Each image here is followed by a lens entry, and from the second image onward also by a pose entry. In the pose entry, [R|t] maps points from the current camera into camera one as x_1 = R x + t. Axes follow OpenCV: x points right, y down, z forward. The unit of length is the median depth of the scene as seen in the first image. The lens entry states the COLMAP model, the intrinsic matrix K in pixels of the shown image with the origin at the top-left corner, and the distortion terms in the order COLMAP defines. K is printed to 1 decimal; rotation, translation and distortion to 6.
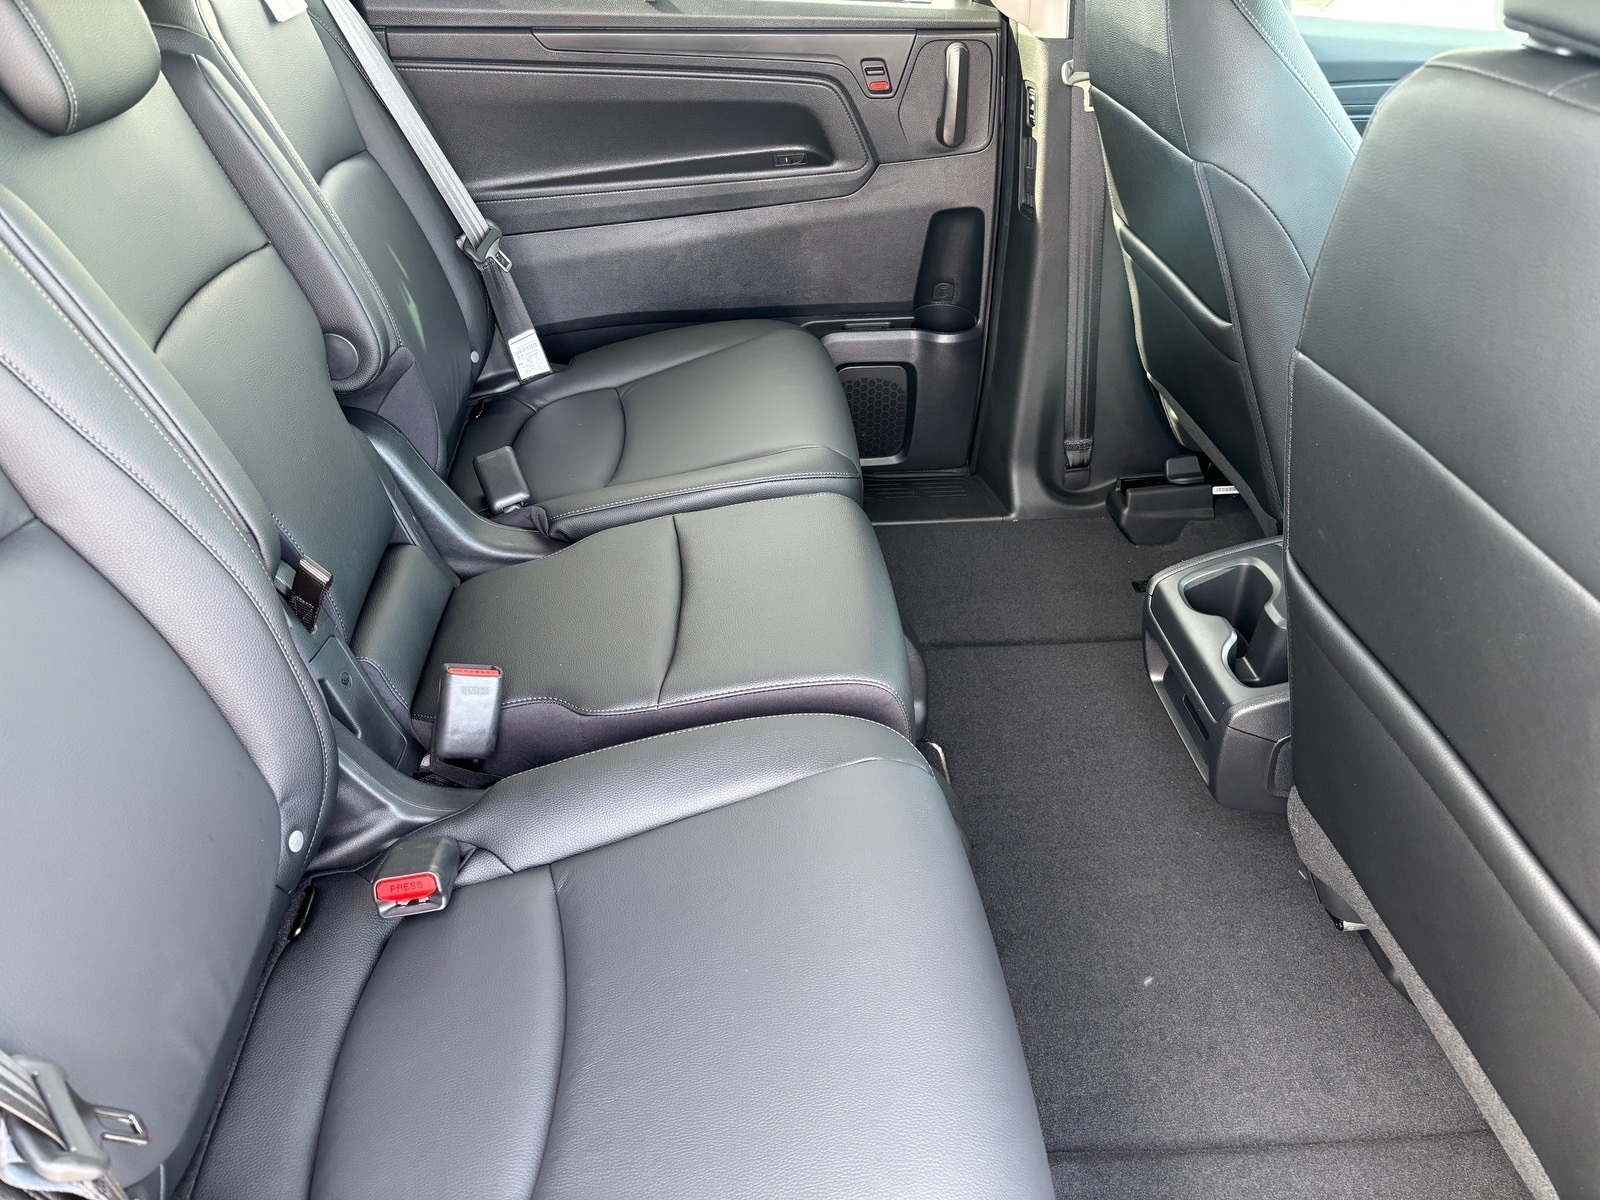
lens RADIAL K [[1206.9, 0, 800.0], [0, 1206.9, 600.0], [0, 0, 1]] dist [0.026835, -0.033424]
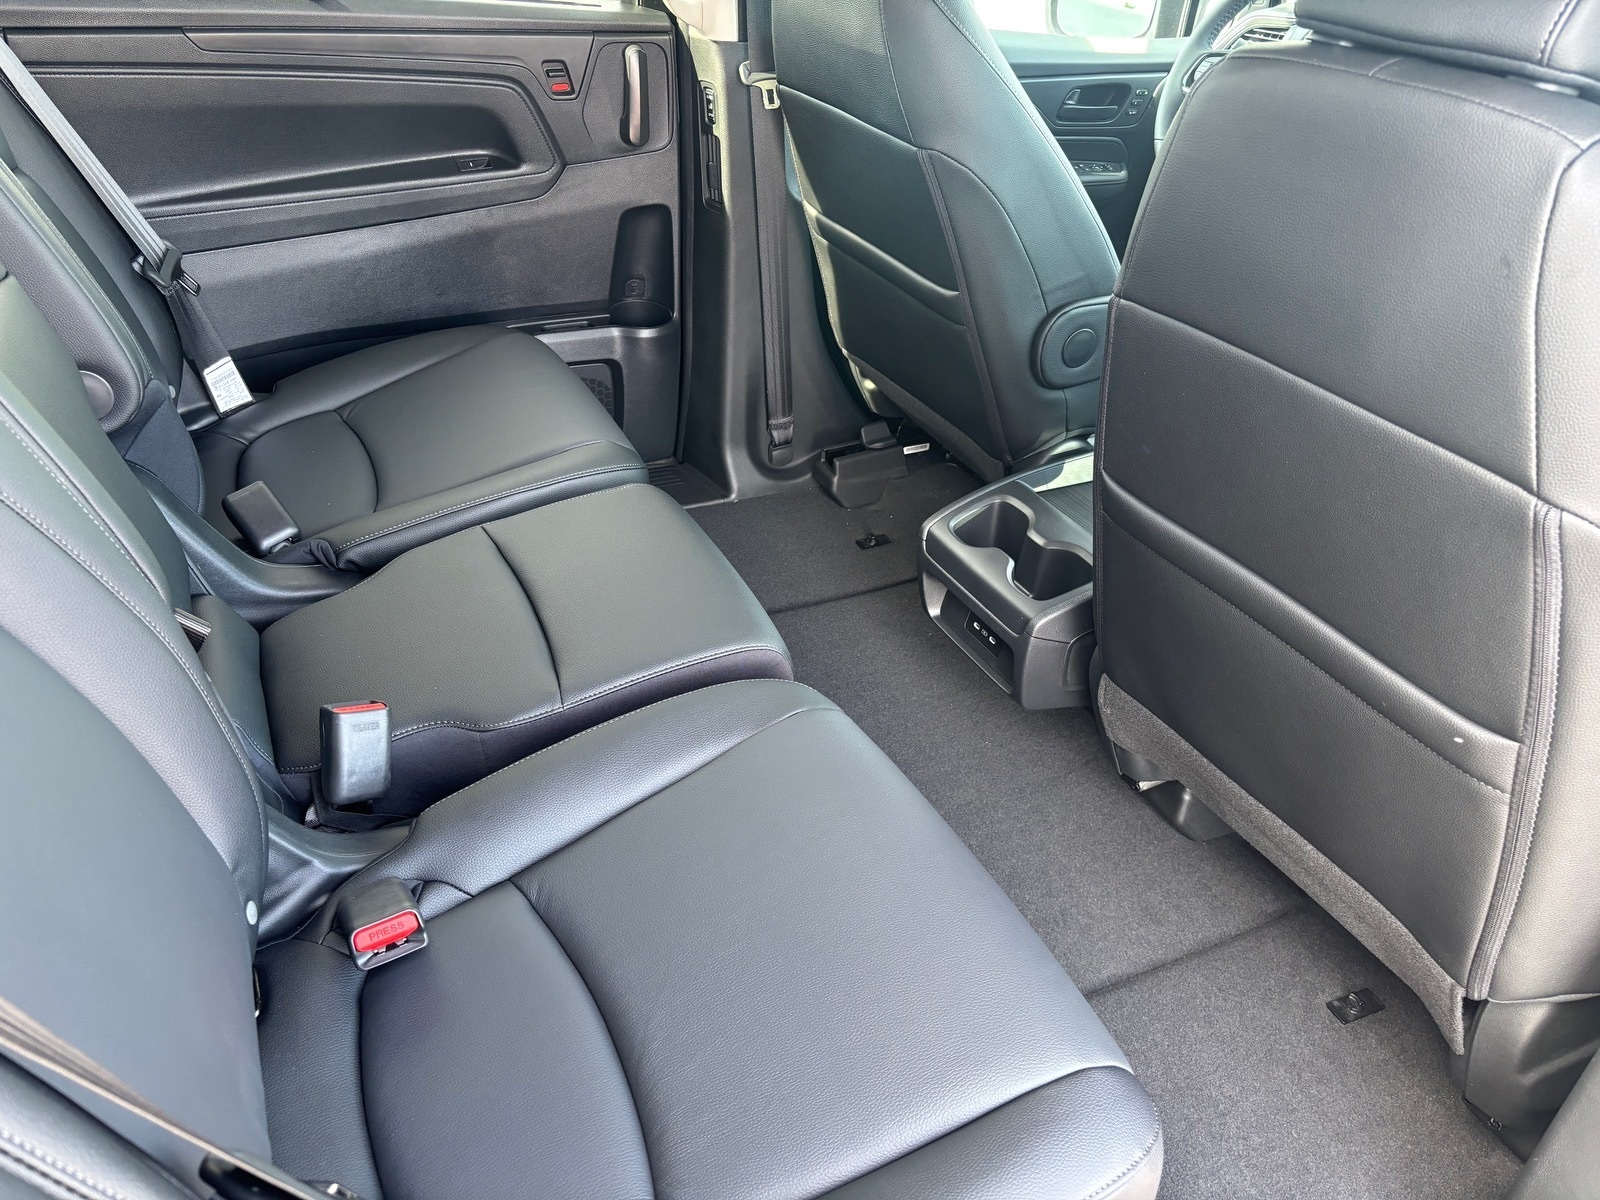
lens RADIAL K [[1213.1, 0, 797.6], [0, 1213.1, 610.7], [0, 0, 1]] dist [0.018708, -0.030355]
pose [[0.924083, -0.158553, 0.347753, -0.176063], [0.158794, 0.986914, 0.028005, 0.008195], [-0.347643, 0.029343, 0.937168, -0.003555]]
